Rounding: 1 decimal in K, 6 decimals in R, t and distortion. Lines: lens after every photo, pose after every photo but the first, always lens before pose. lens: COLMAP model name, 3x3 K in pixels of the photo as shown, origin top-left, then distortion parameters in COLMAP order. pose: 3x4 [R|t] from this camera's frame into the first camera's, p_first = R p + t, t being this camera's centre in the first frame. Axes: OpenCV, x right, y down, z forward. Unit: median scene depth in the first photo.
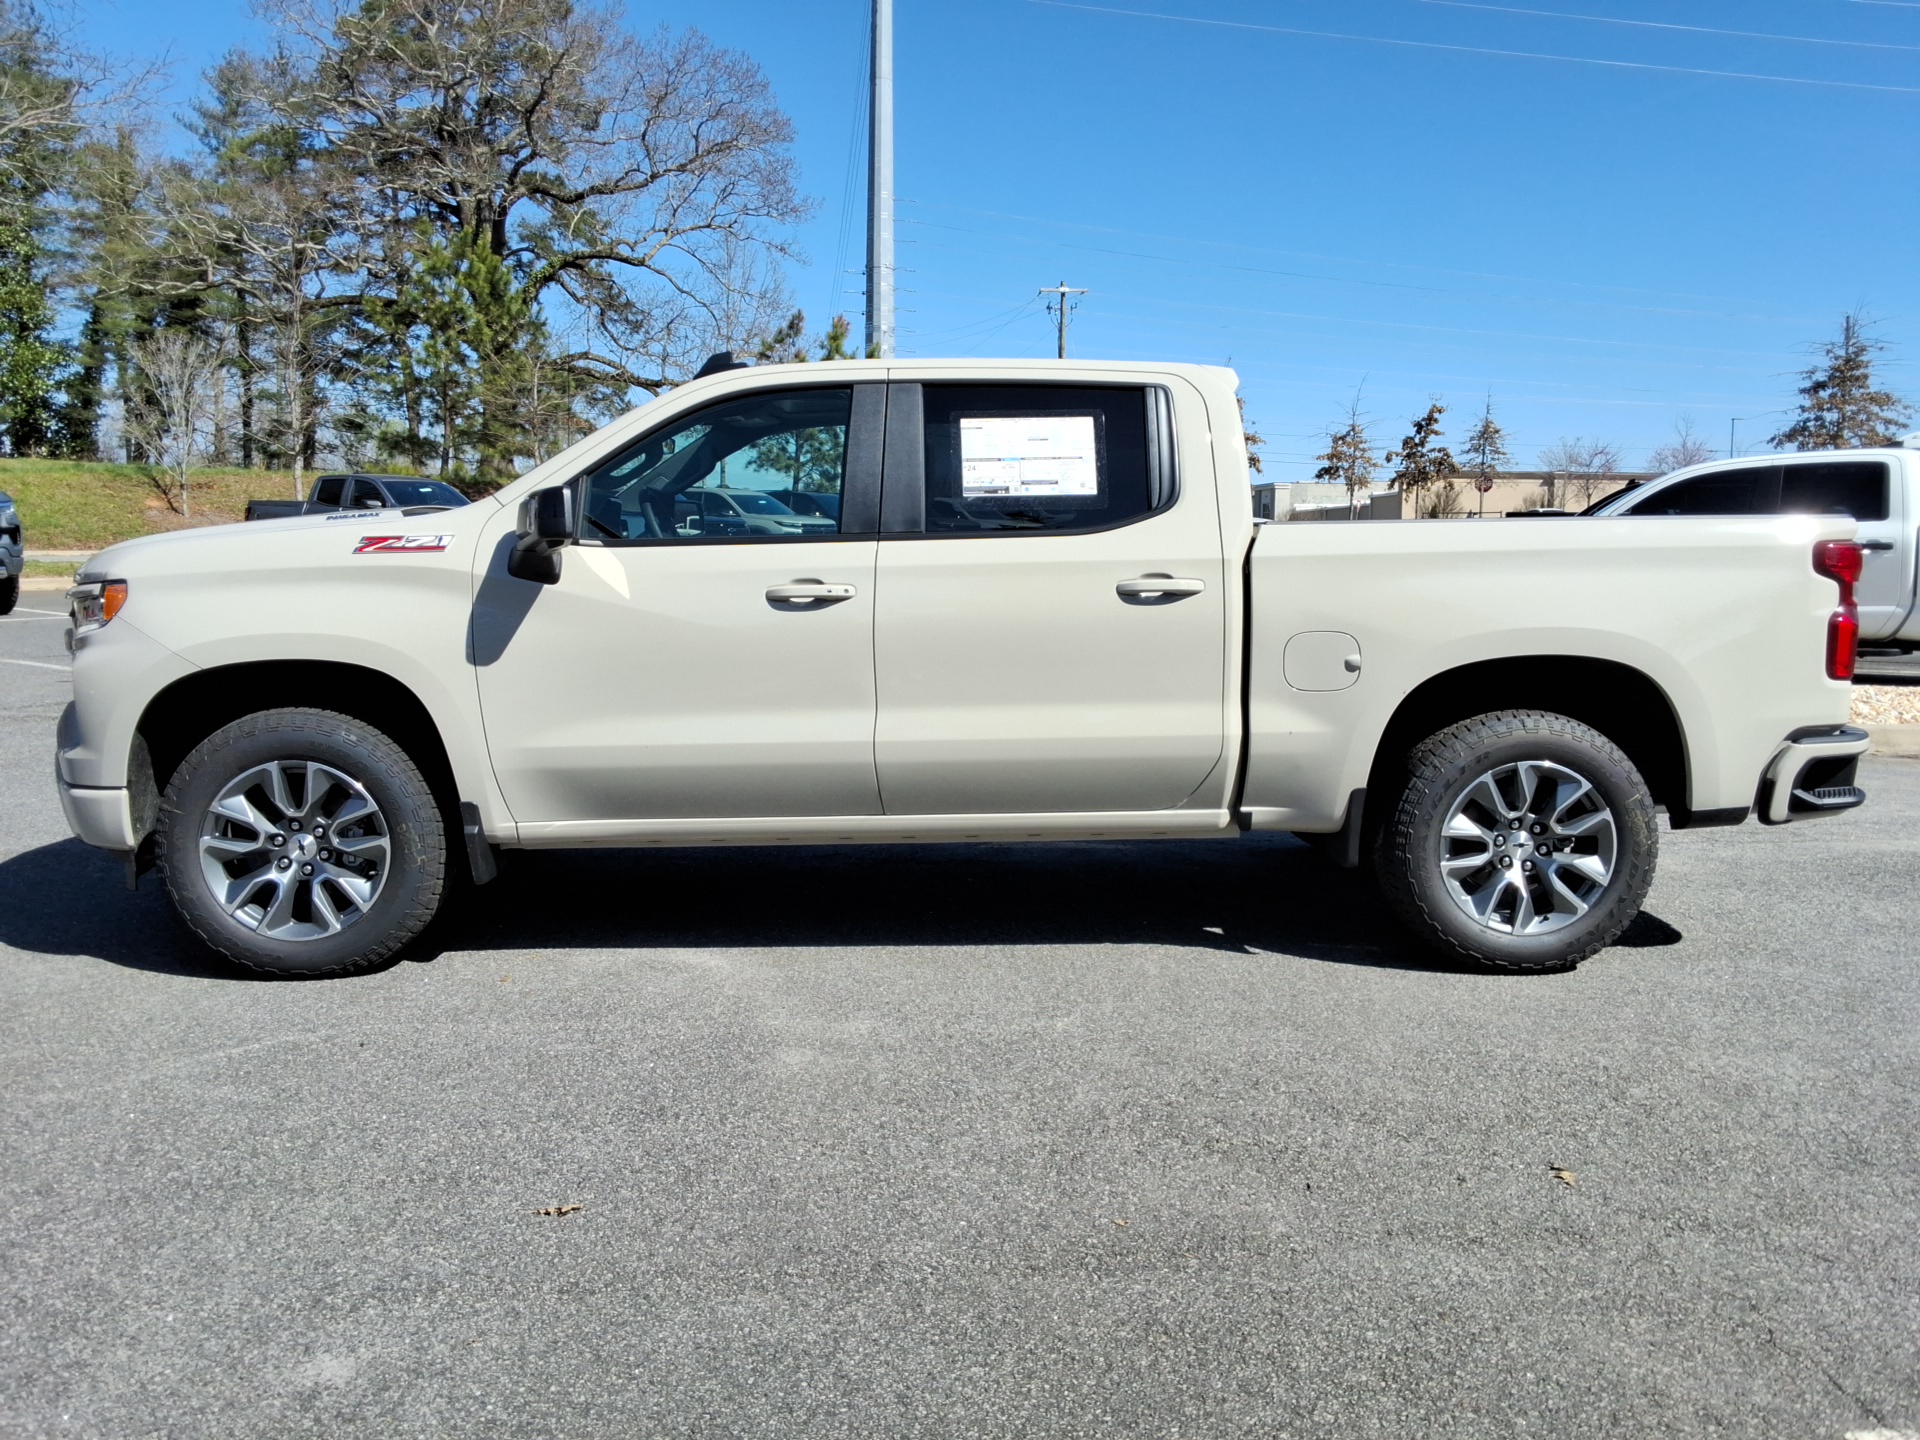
lens RADIAL K [[1541.2, 0, 957.6], [0, 1541.2, 698.0], [0, 0, 1]] dist [0.119027, -0.173661]
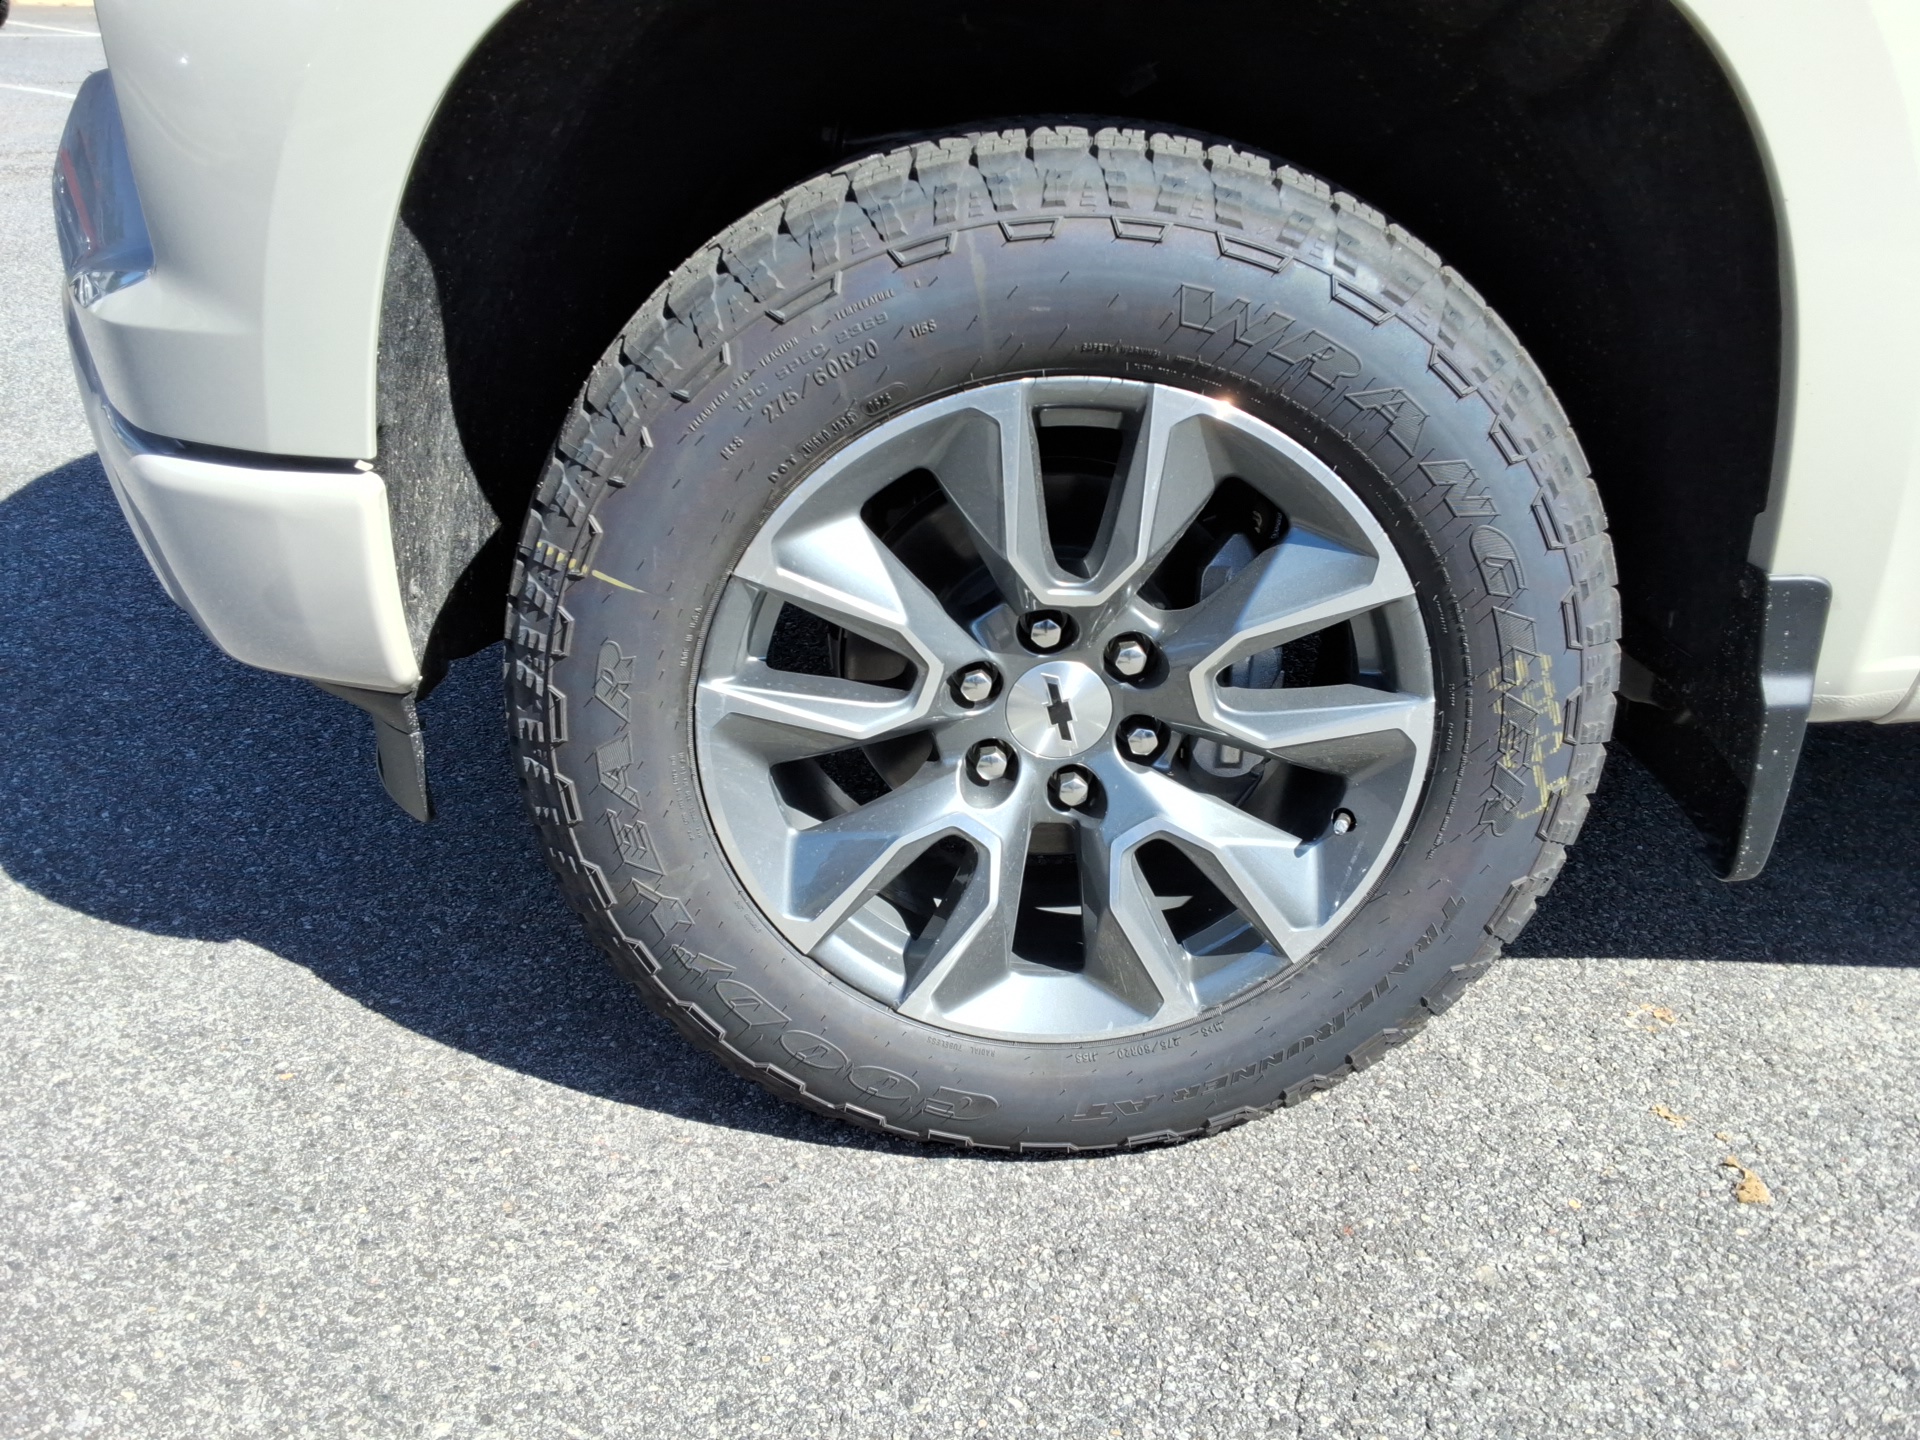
lens RADIAL K [[1541.2, 0, 973.0], [0, 1541.2, 724.3], [0, 0, 1]] dist [0.119027, -0.173661]
pose [[0.999130, 0.038458, -0.016127, -0.428860], [-0.030969, 0.943244, 0.330654, 0.013374], [0.027928, -0.329867, 0.943614, 0.758555]]
